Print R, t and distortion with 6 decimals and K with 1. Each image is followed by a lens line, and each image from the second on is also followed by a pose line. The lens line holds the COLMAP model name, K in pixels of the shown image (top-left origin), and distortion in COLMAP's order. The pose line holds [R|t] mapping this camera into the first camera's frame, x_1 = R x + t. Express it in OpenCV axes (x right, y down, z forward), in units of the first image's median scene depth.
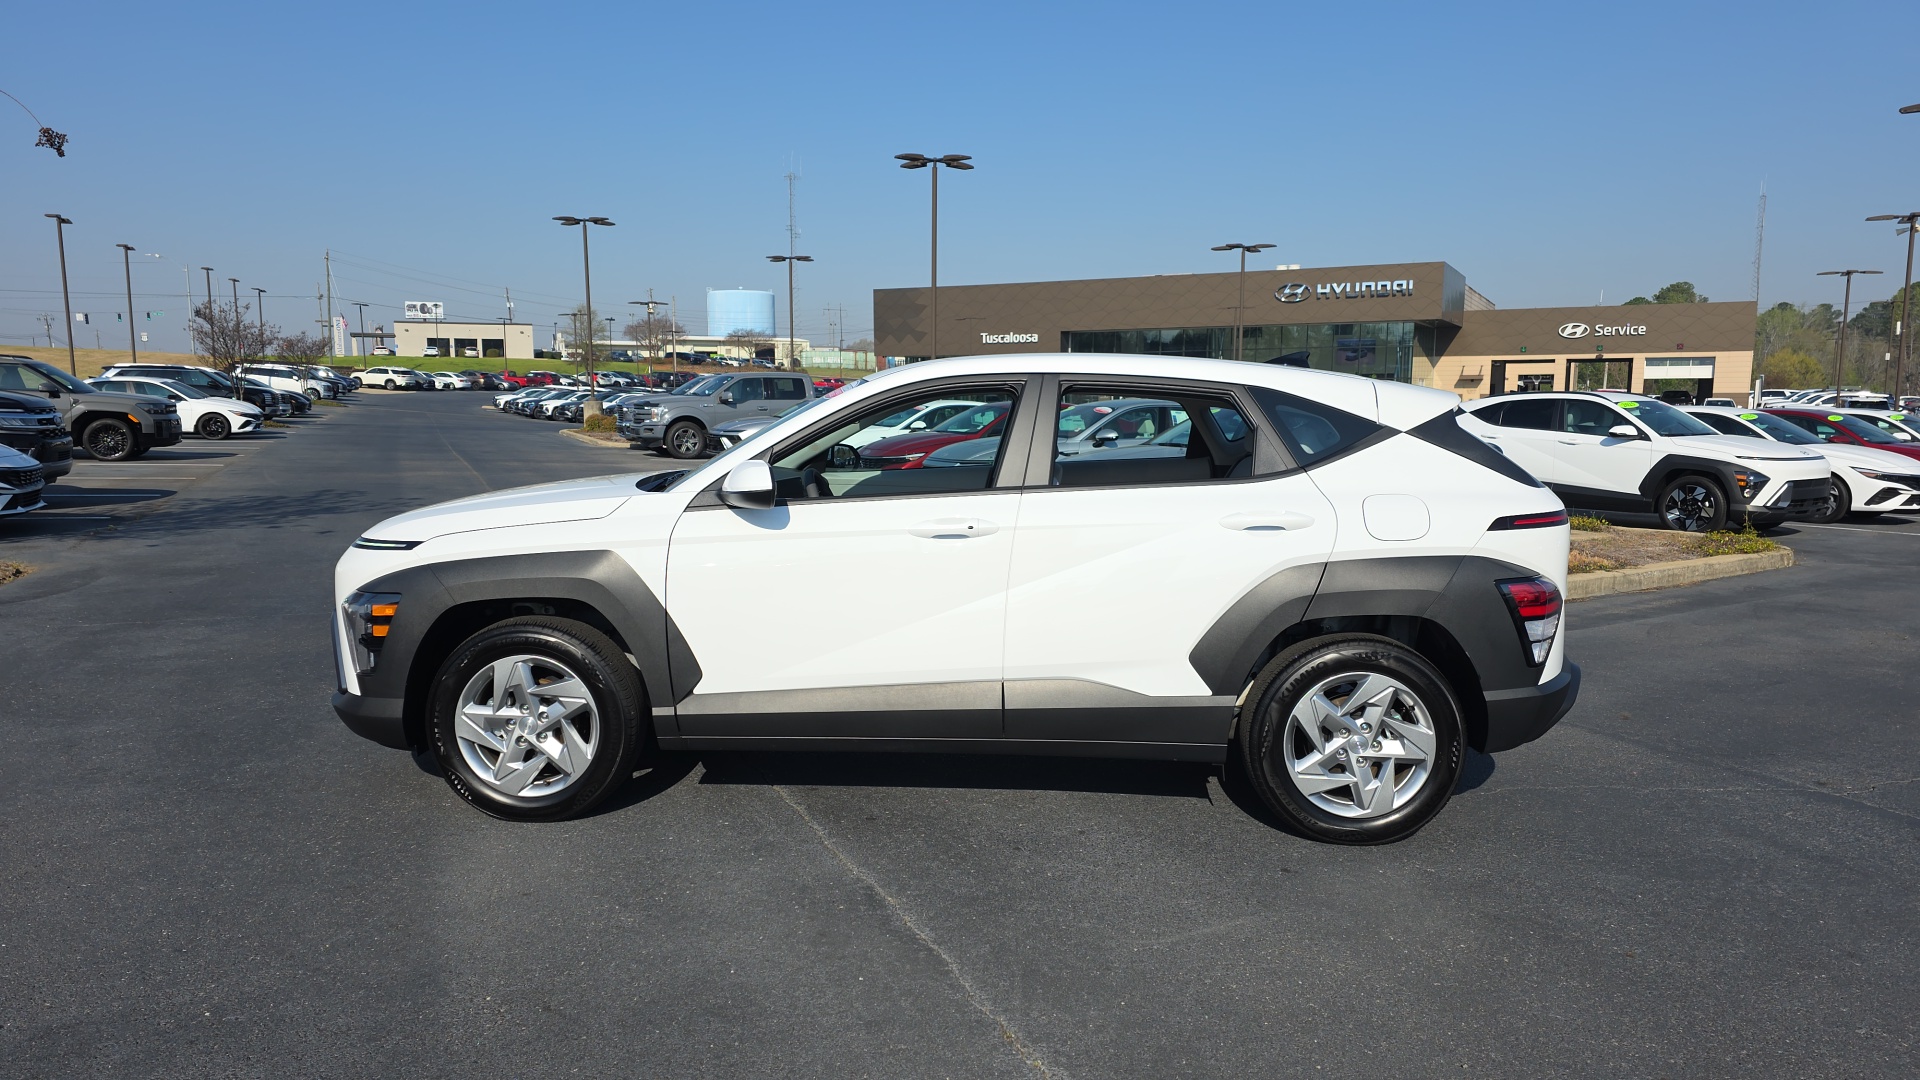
lens RADIAL K [[1305.2, 0, 934.0], [0, 1305.2, 596.7], [0, 0, 1]] dist [0.061008, -0.067295]
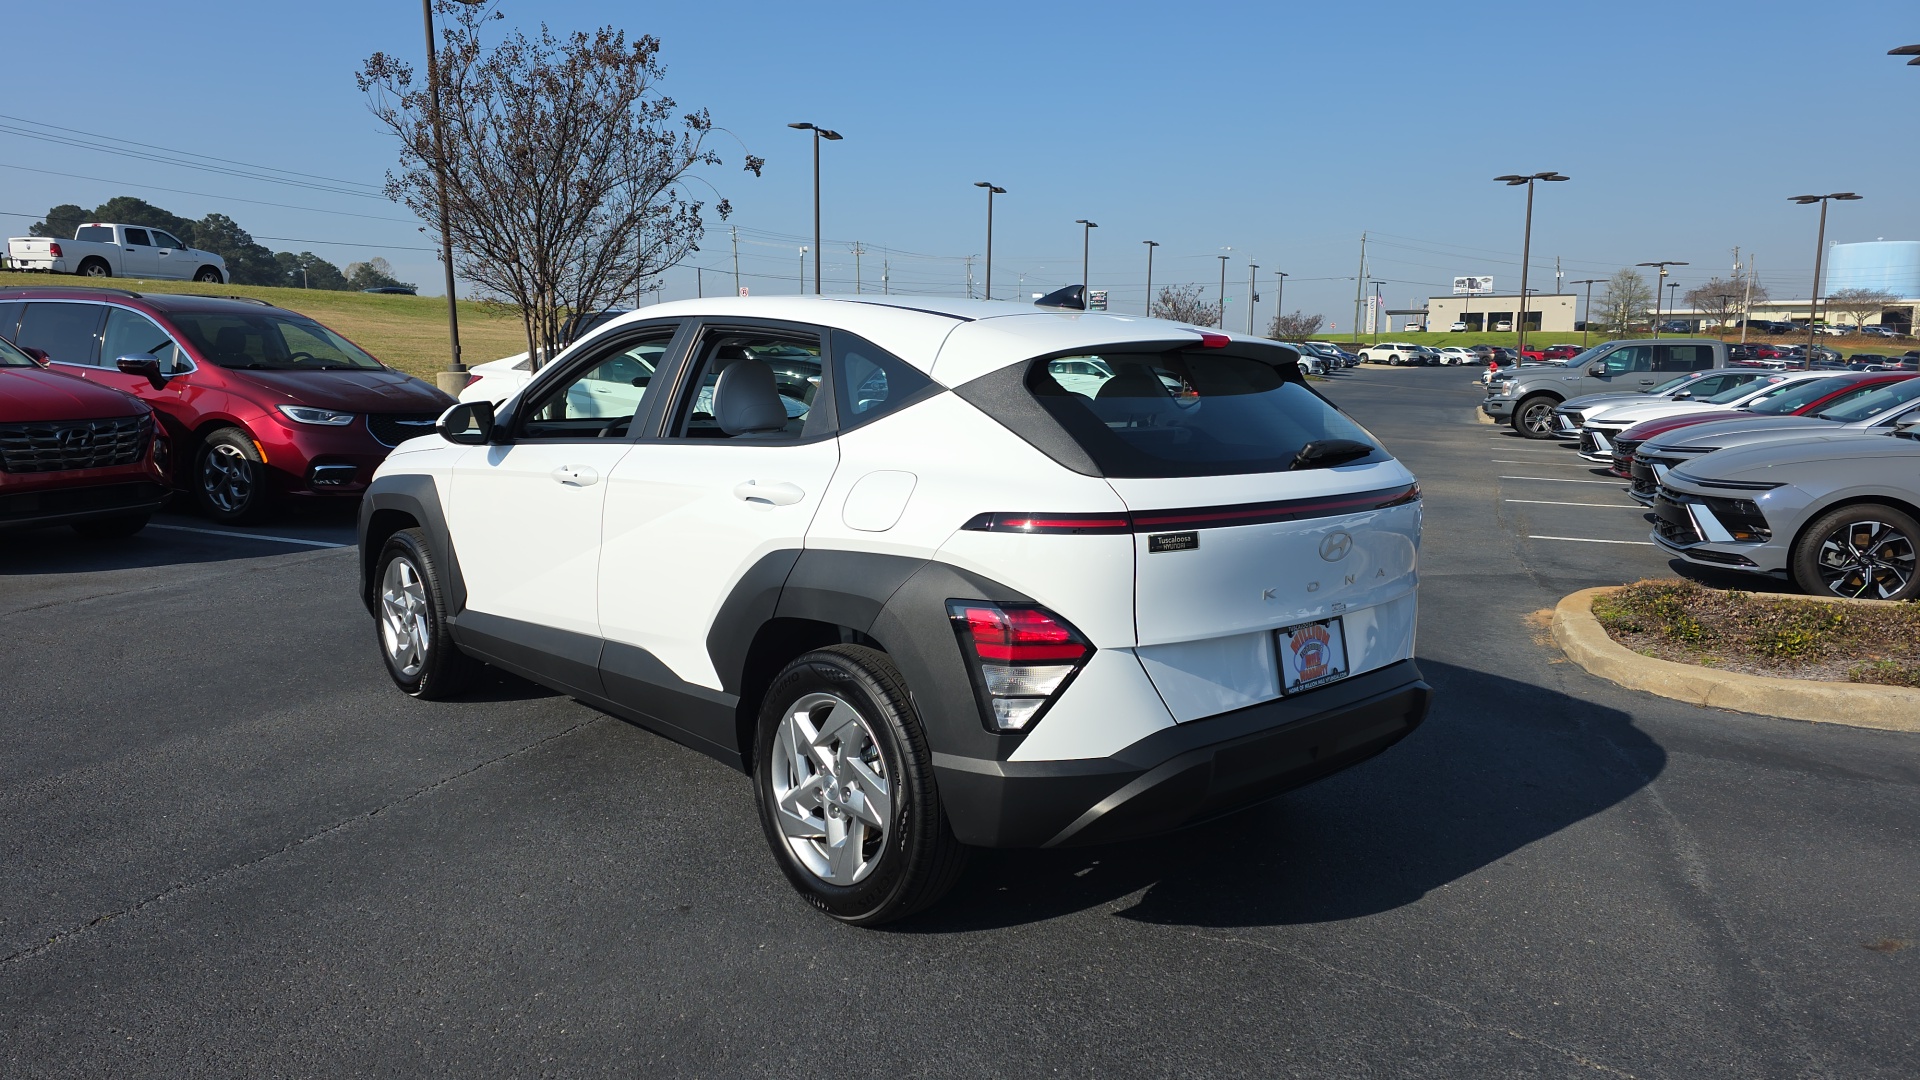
lens RADIAL K [[1305.2, 0, 925.5], [0, 1305.2, 572.1], [0, 0, 1]] dist [0.061008, -0.067295]
pose [[0.692559, 0.114698, -0.712184, 0.077168], [-0.116123, 0.992129, 0.046861, -0.004818], [0.711953, 0.050247, 0.700427, 0.042521]]
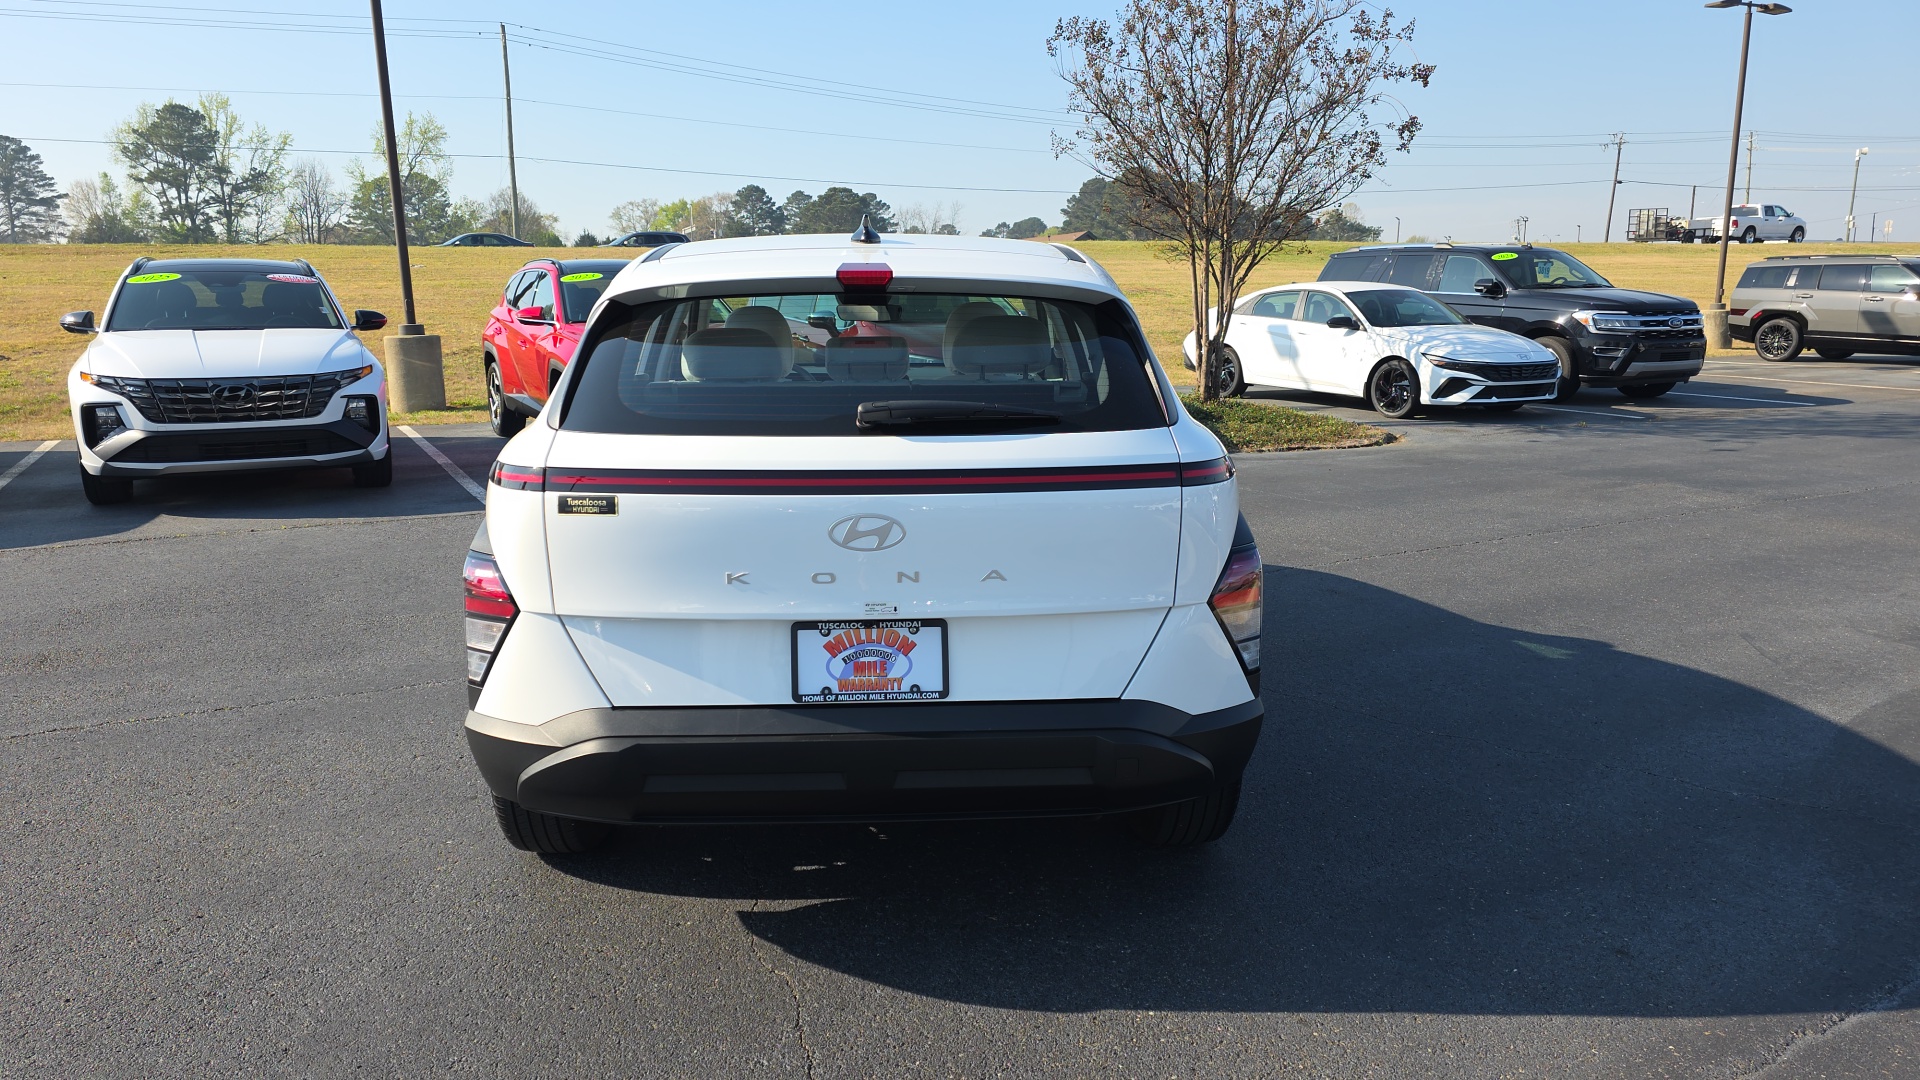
lens RADIAL K [[1305.2, 0, 922.7], [0, 1305.2, 570.5], [0, 0, 1]] dist [0.061008, -0.067295]
pose [[0.037378, 0.190848, -0.980908, 0.096249], [-0.140300, 0.972873, 0.183938, -0.013800], [0.989403, 0.130746, 0.063140, 0.101623]]
